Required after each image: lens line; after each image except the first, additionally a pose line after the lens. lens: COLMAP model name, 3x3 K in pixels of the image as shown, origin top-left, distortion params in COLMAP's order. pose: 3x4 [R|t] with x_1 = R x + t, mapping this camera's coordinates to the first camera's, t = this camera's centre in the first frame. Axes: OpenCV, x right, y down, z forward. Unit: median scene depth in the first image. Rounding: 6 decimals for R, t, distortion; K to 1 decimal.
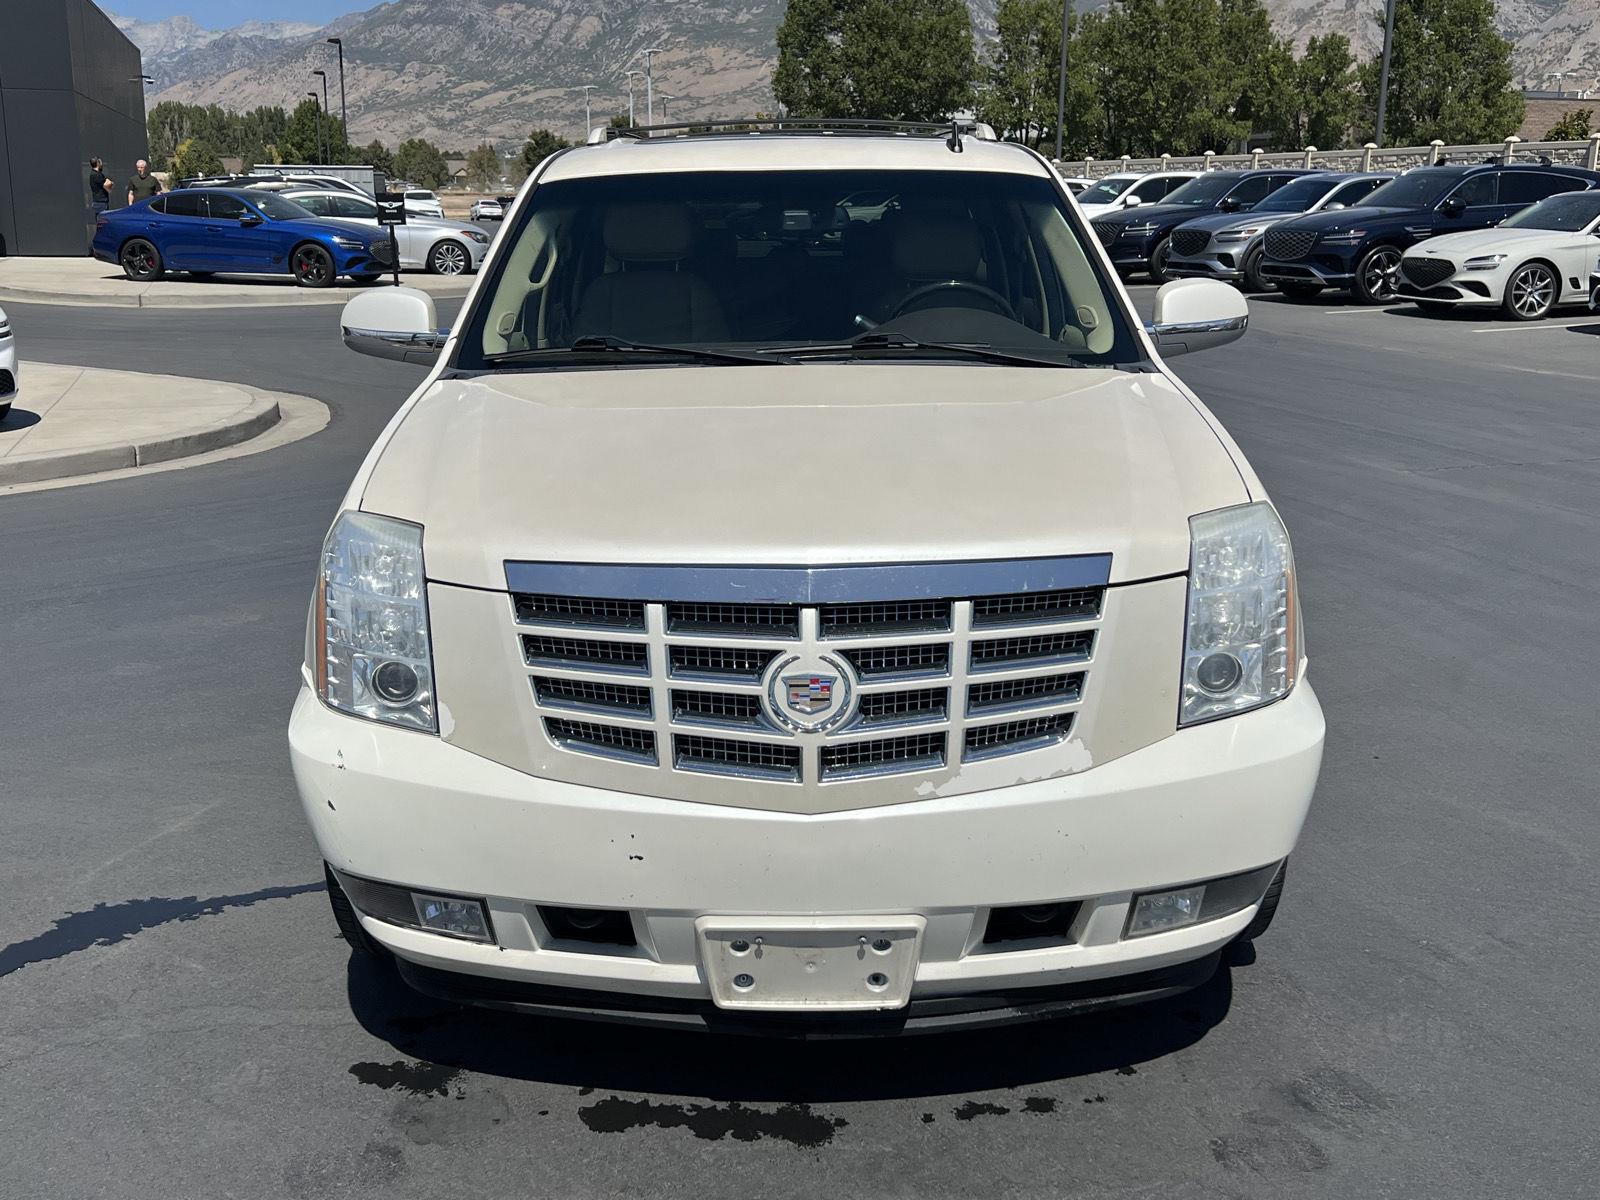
lens RADIAL K [[1685.9, 0, 800.0], [0, 1685.9, 600.0], [0, 0, 1]] dist [0.031318, -0.040639]
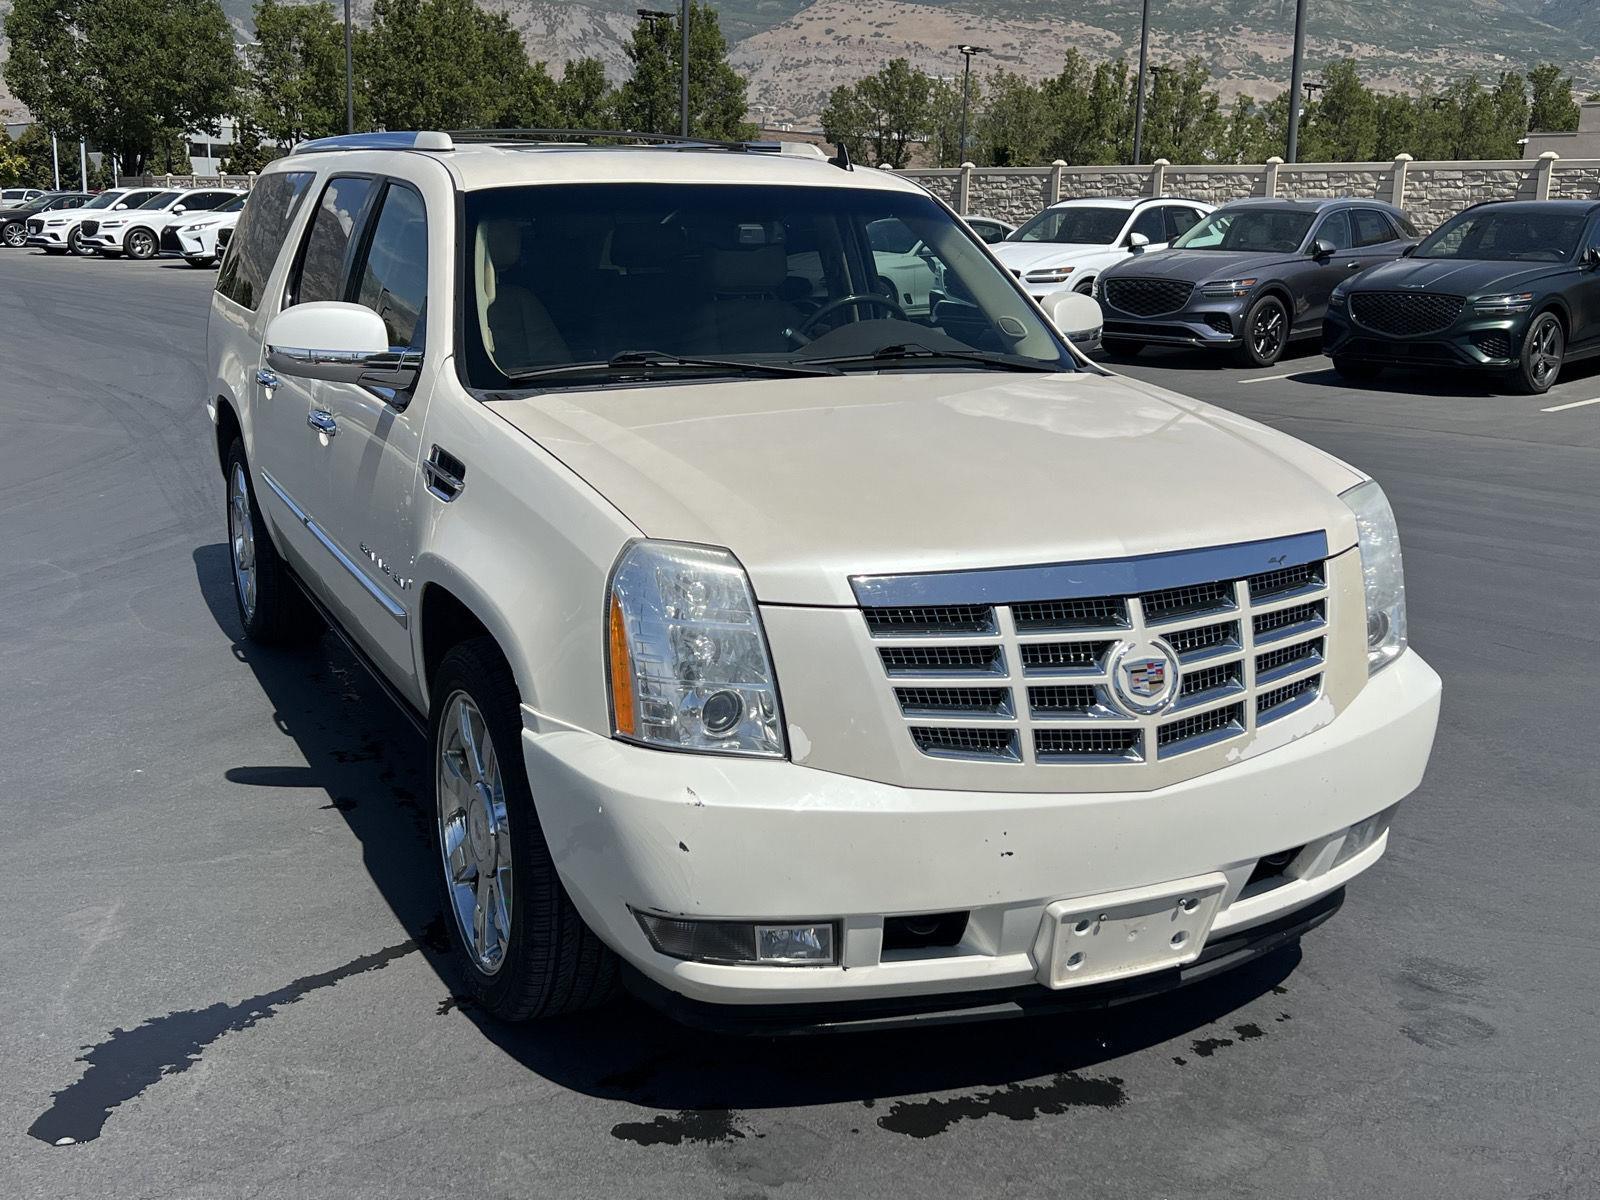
lens RADIAL K [[1685.9, 0, 800.0], [0, 1685.9, 600.0], [0, 0, 1]] dist [0.031318, -0.040639]
pose [[0.903833, -0.078559, 0.420612, -0.605940], [0.081973, 0.996584, 0.009987, -0.021015], [-0.419960, 0.025452, 0.907186, 0.112081]]
